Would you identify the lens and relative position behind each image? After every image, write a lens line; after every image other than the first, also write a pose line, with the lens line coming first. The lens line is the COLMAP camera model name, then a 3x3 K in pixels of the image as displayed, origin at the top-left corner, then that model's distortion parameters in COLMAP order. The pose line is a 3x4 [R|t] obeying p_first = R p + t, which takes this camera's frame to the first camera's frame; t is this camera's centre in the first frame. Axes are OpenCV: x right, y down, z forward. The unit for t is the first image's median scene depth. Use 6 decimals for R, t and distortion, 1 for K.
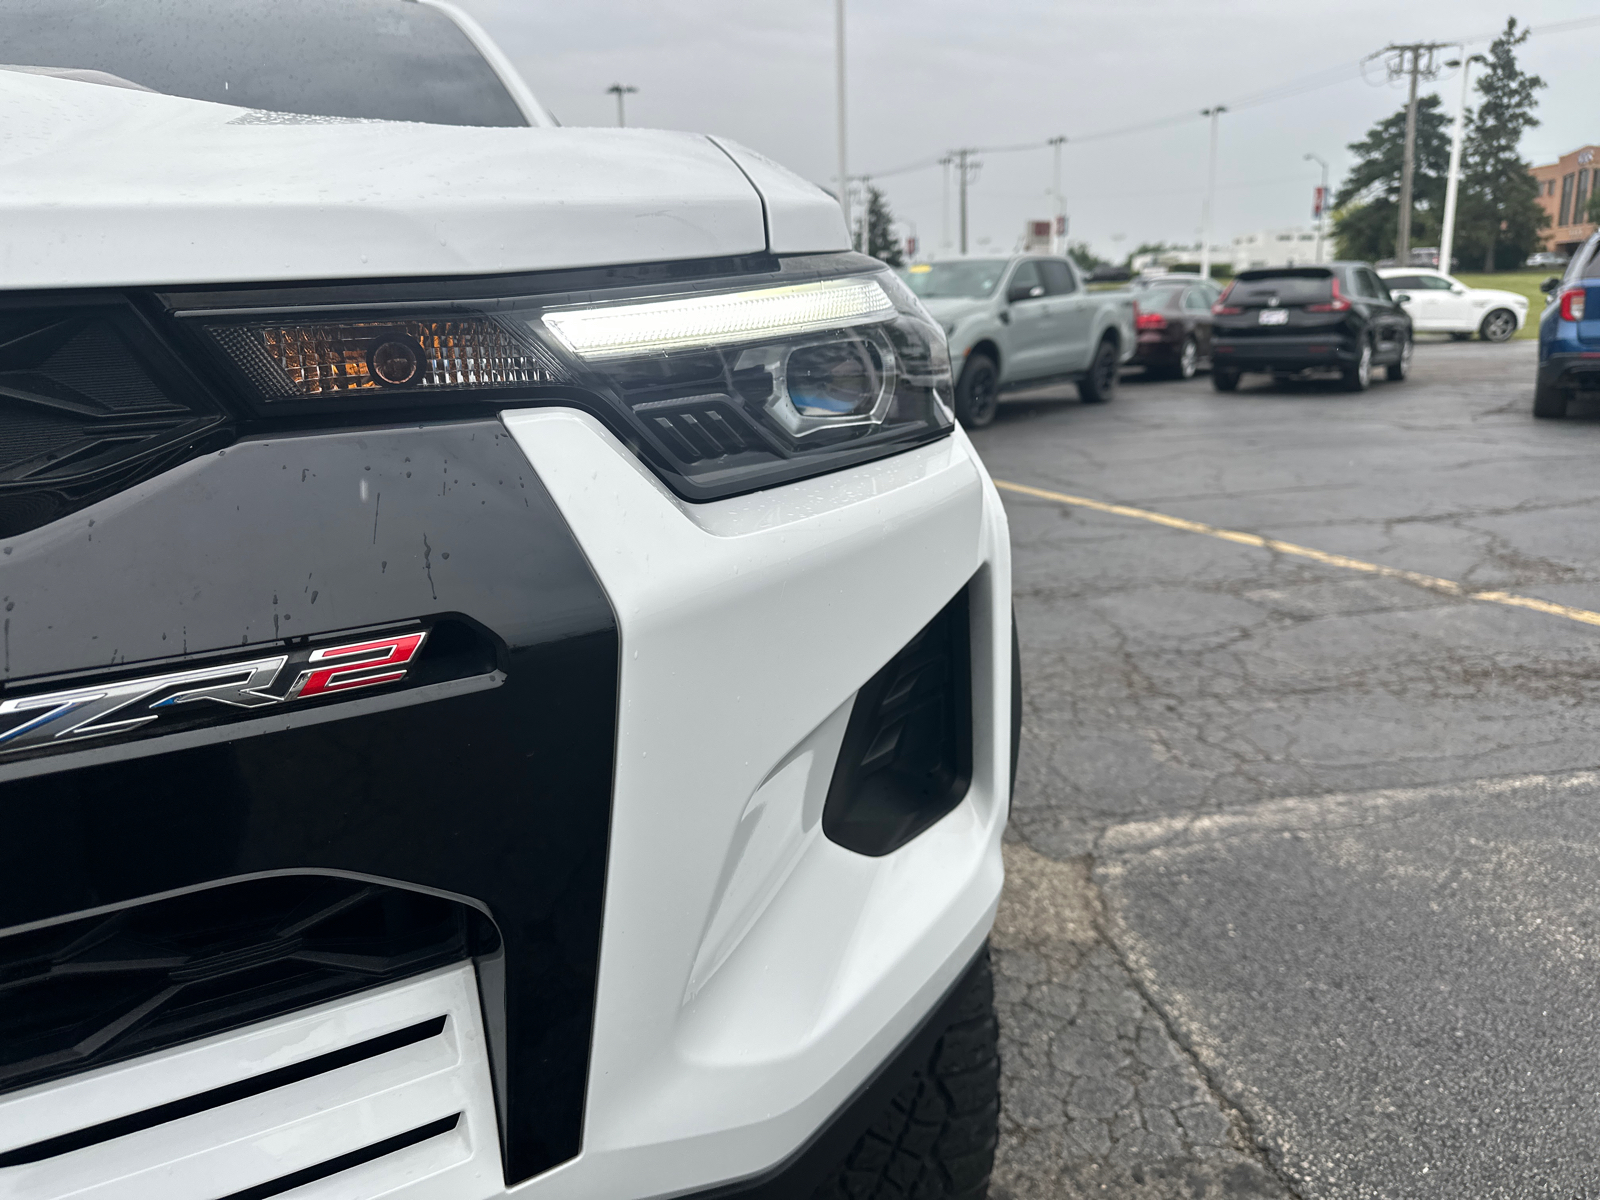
lens RADIAL K [[1136.8, 0, 810.2], [0, 1136.8, 603.1], [0, 0, 1]] dist [0.026037, -0.039479]
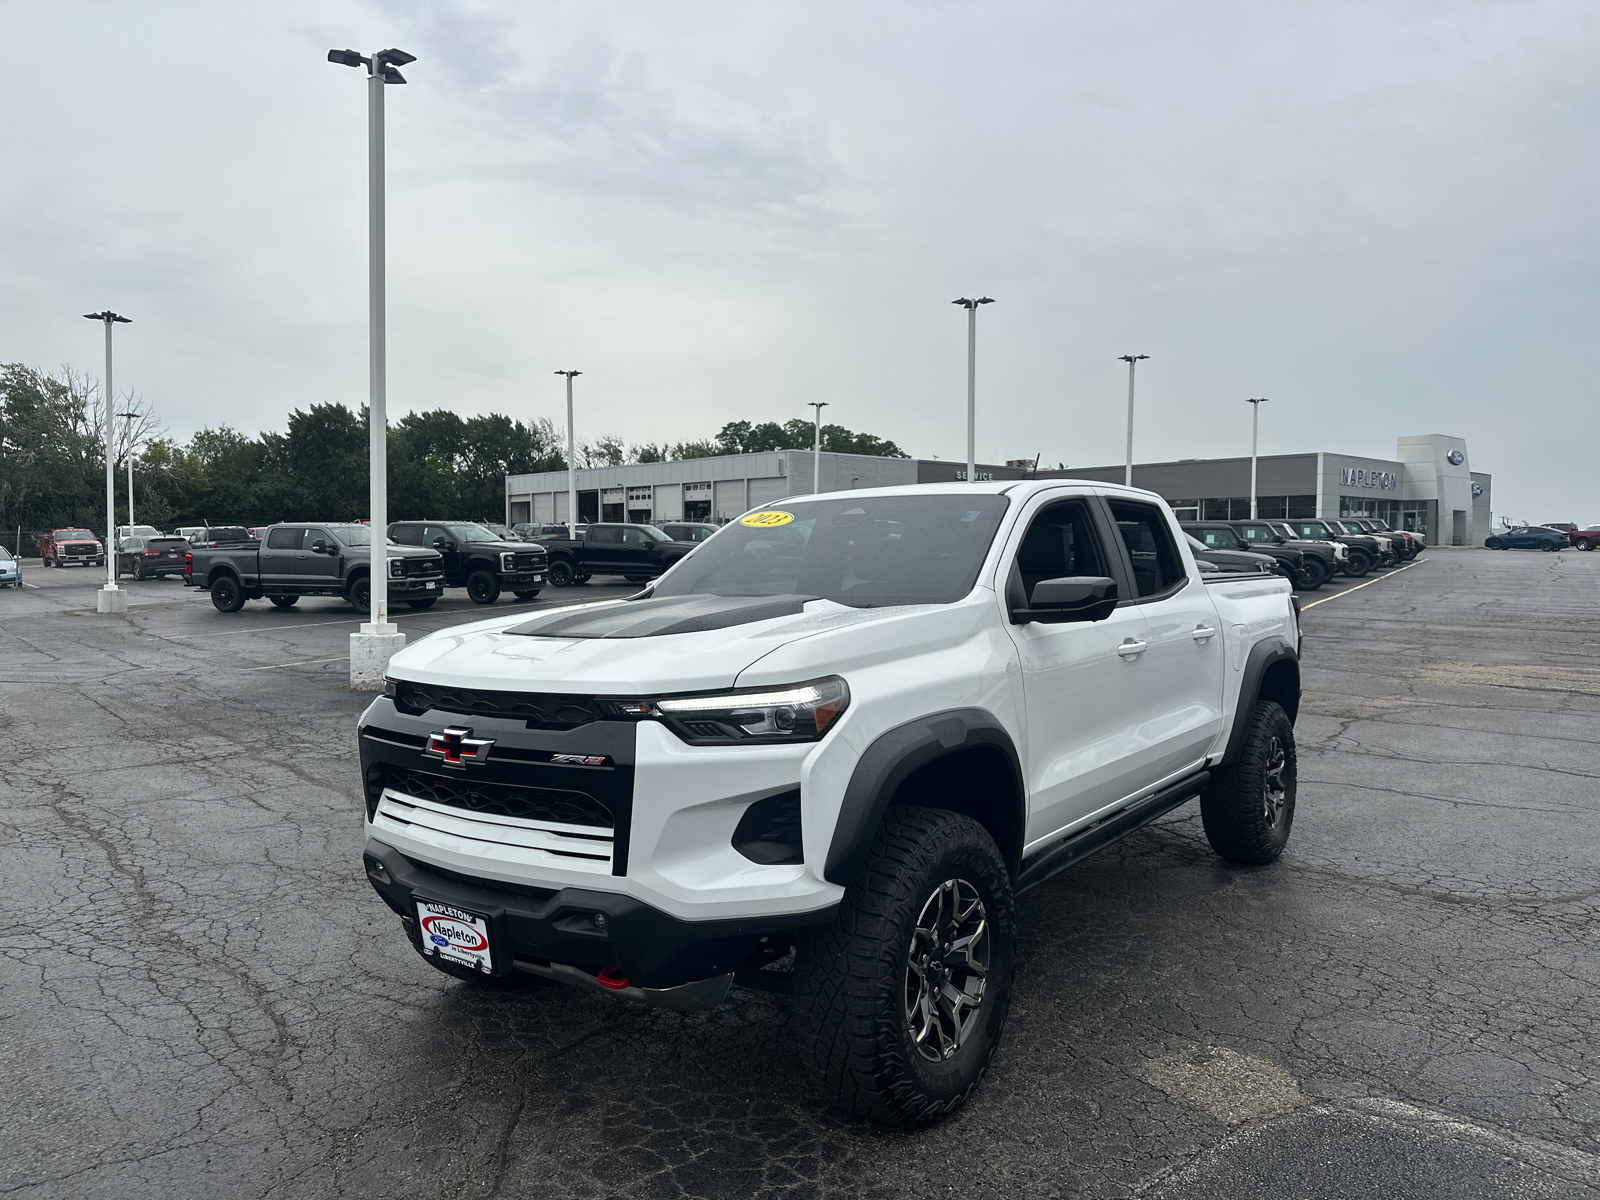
lens RADIAL K [[1115.9, 0, 803.6], [0, 1115.9, 593.7], [0, 0, 1]] dist [0.075529, -0.104498]
pose [[0.564682, 0.049316, -0.823834, 0.185543], [-0.210639, 0.973766, -0.086087, -0.019380], [0.797976, 0.222144, 0.560256, -0.059534]]
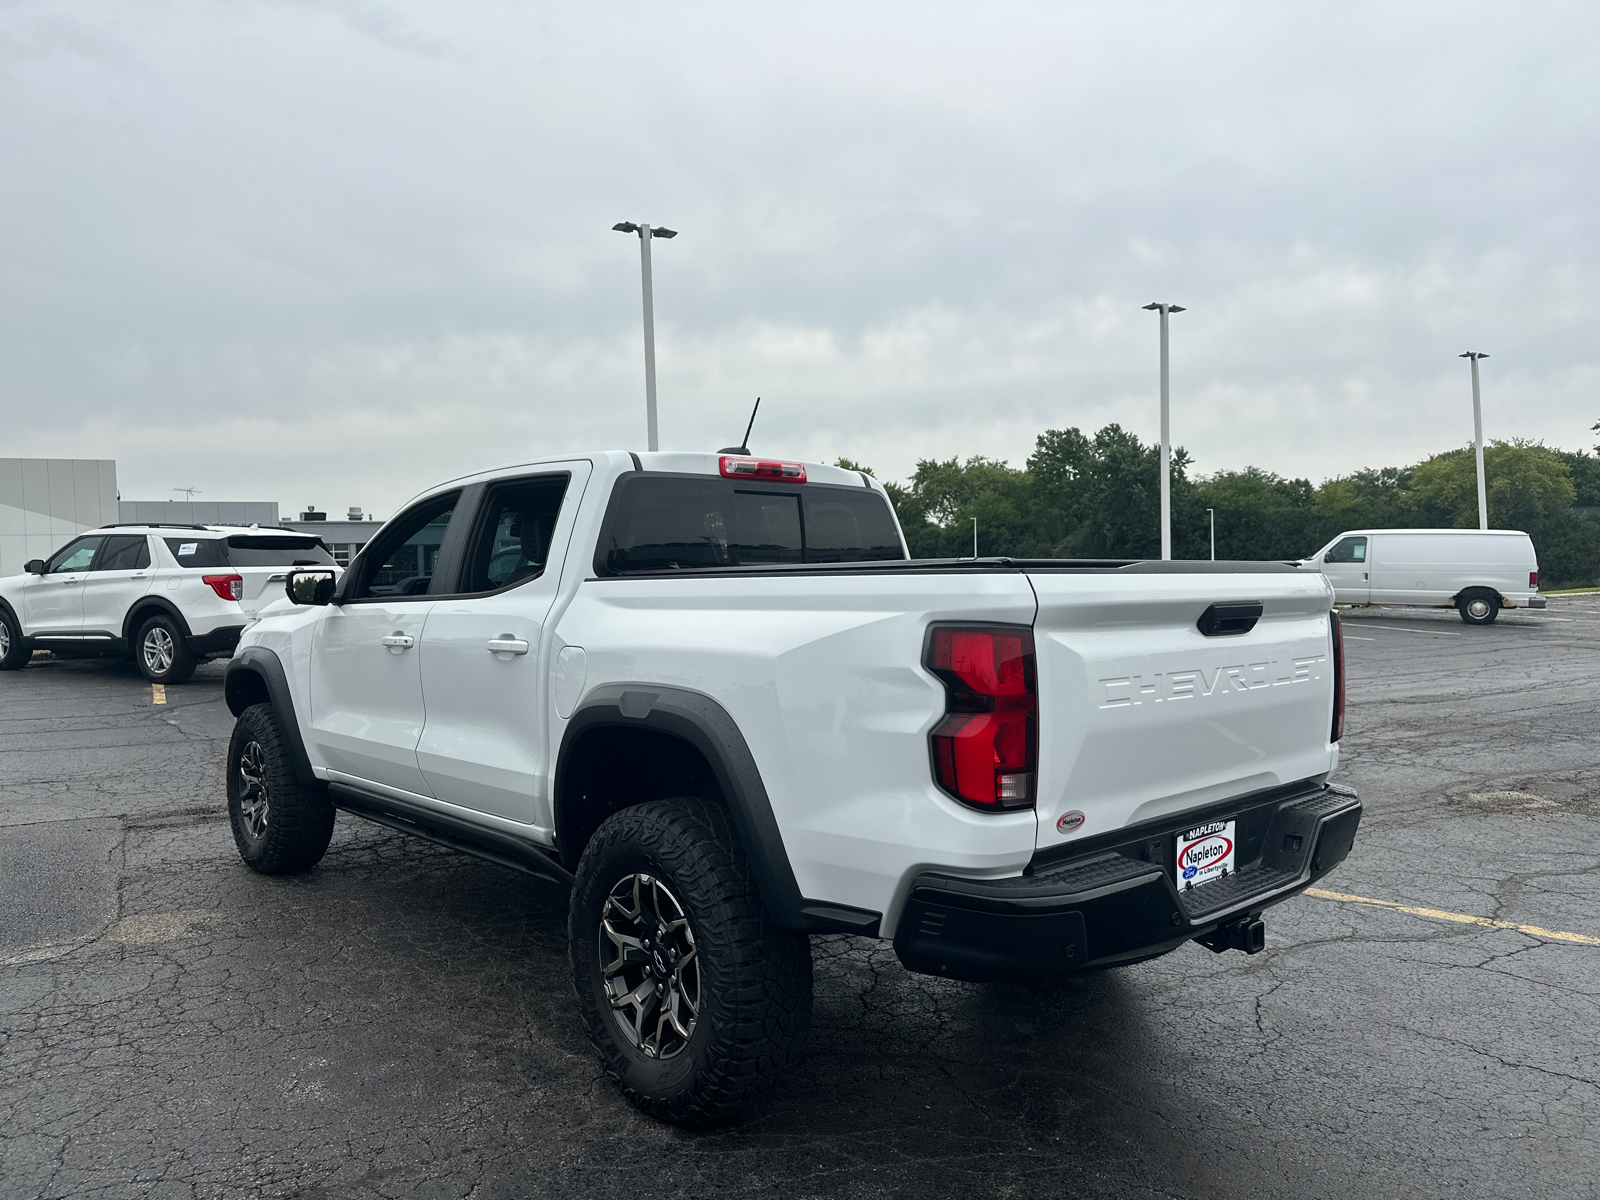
lens RADIAL K [[1115.9, 0, 814.7], [0, 1115.9, 600.8], [0, 0, 1]] dist [0.082418, -0.091653]
pose [[-0.918656, 0.051221, -0.391724, -0.025046], [-0.054447, 0.965682, 0.253957, -0.162571], [0.391289, 0.254627, -0.884341, 0.577023]]
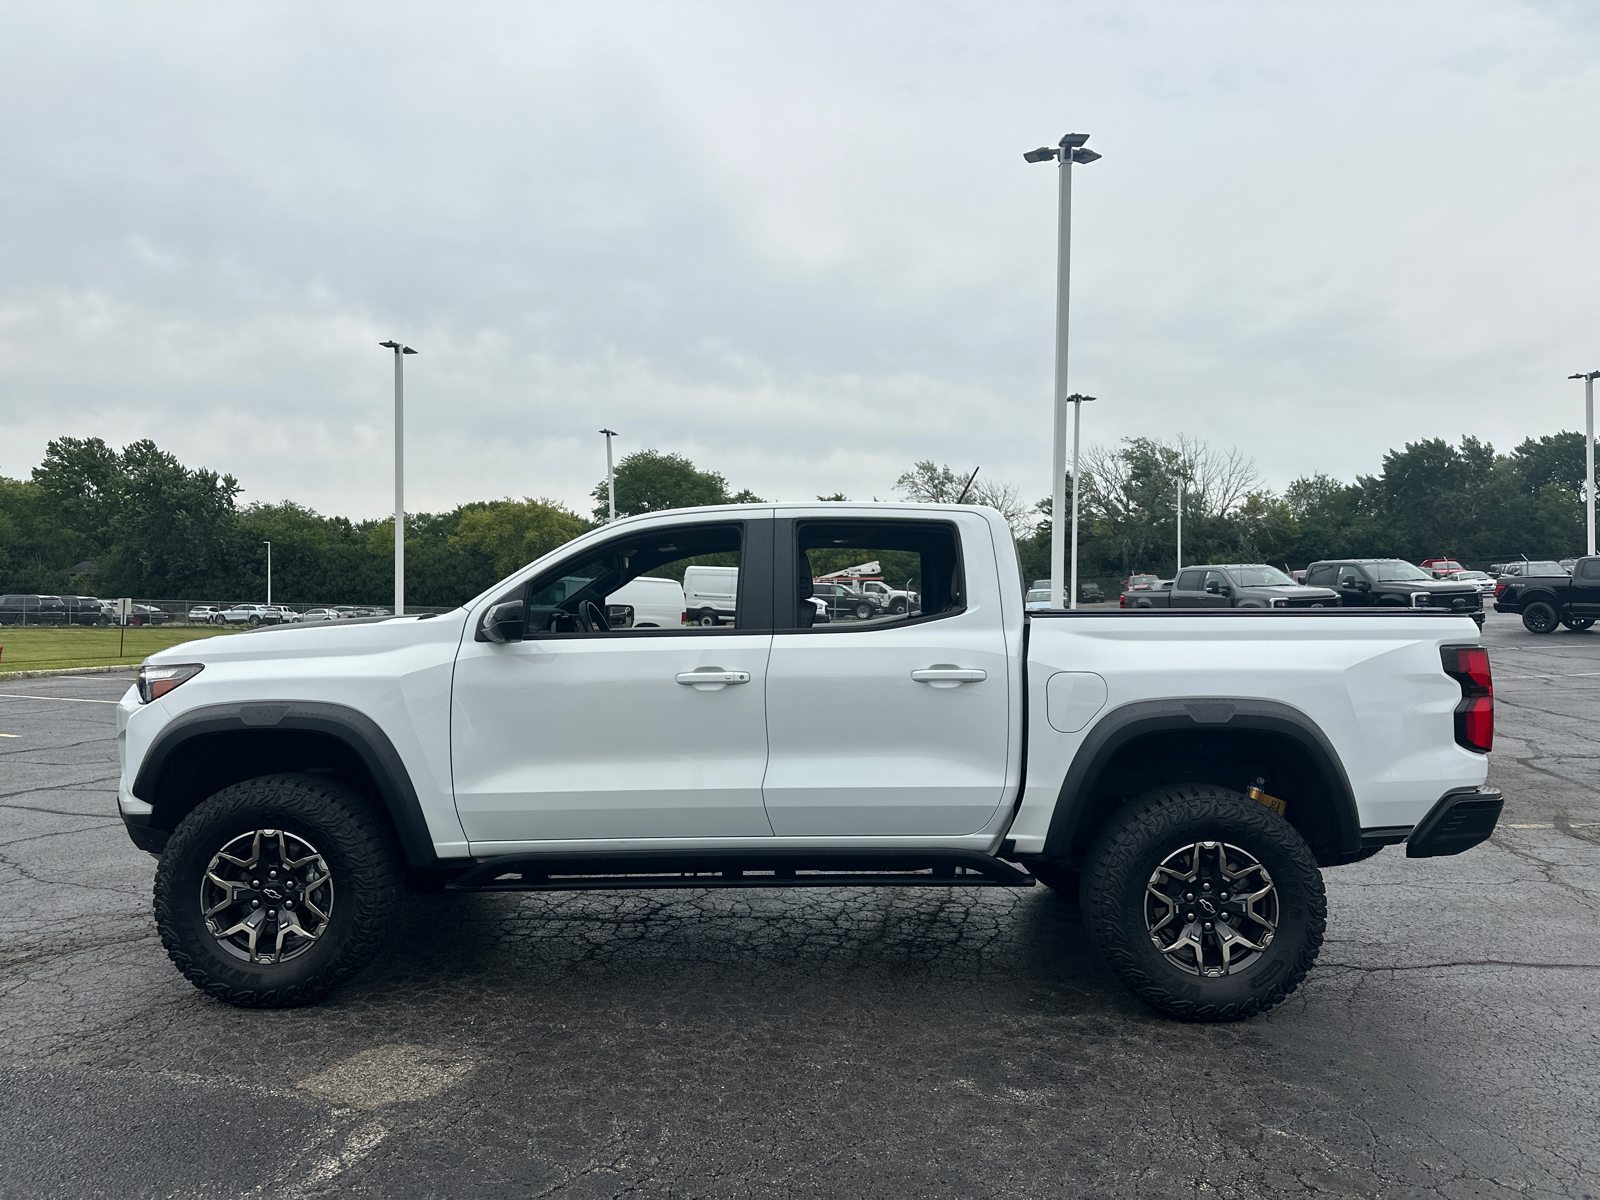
lens RADIAL K [[1111.7, 0, 808.1], [0, 1111.7, 584.8], [0, 0, 1]] dist [0.053853, -0.071075]
pose [[-0.334807, 0.009684, -0.942237, 0.254399], [-0.220889, 0.971278, 0.088472, -0.116056], [0.916031, 0.237751, -0.323052, 0.345099]]
